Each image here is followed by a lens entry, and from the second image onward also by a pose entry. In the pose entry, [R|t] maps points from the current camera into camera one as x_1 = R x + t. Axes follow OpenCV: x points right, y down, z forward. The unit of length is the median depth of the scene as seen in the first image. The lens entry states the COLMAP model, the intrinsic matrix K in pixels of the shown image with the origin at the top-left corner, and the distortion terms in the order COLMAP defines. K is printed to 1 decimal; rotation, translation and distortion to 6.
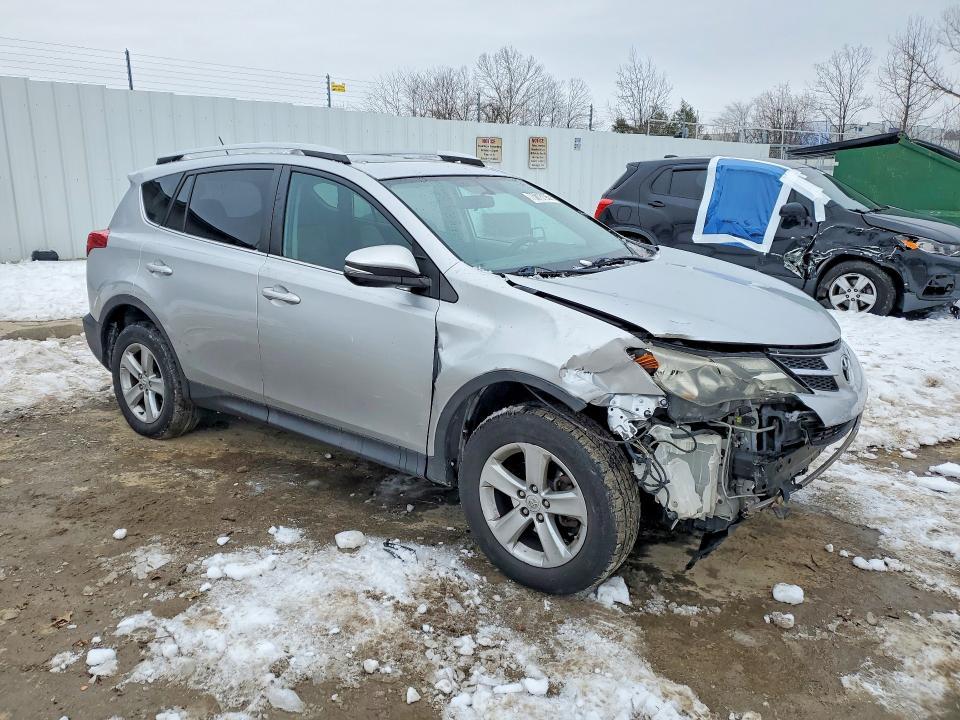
lens RADIAL K [[750.1, 0, 480.0], [0, 750.1, 360.0], [0, 0, 1]] dist [0.001512, -0.010654]
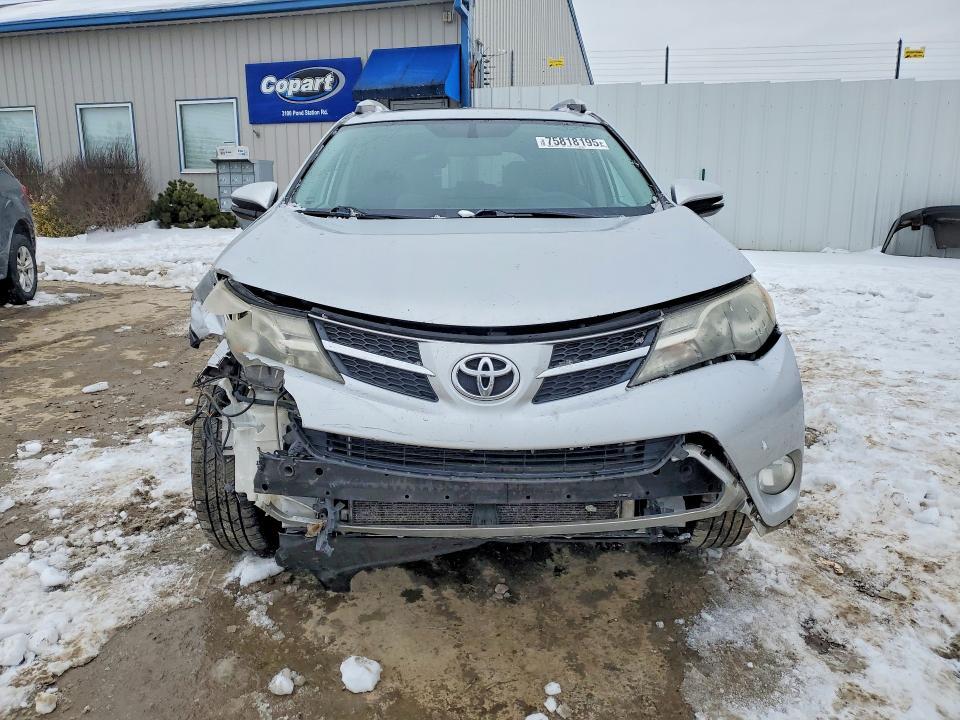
lens RADIAL K [[750.1, 0, 480.0], [0, 750.1, 360.0], [0, 0, 1]] dist [0.001512, -0.010654]
pose [[0.587577, 0.172321, -0.790607, 1.003042], [-0.180975, 0.980296, 0.079165, -0.049757], [0.788671, 0.096564, 0.607185, 0.660260]]
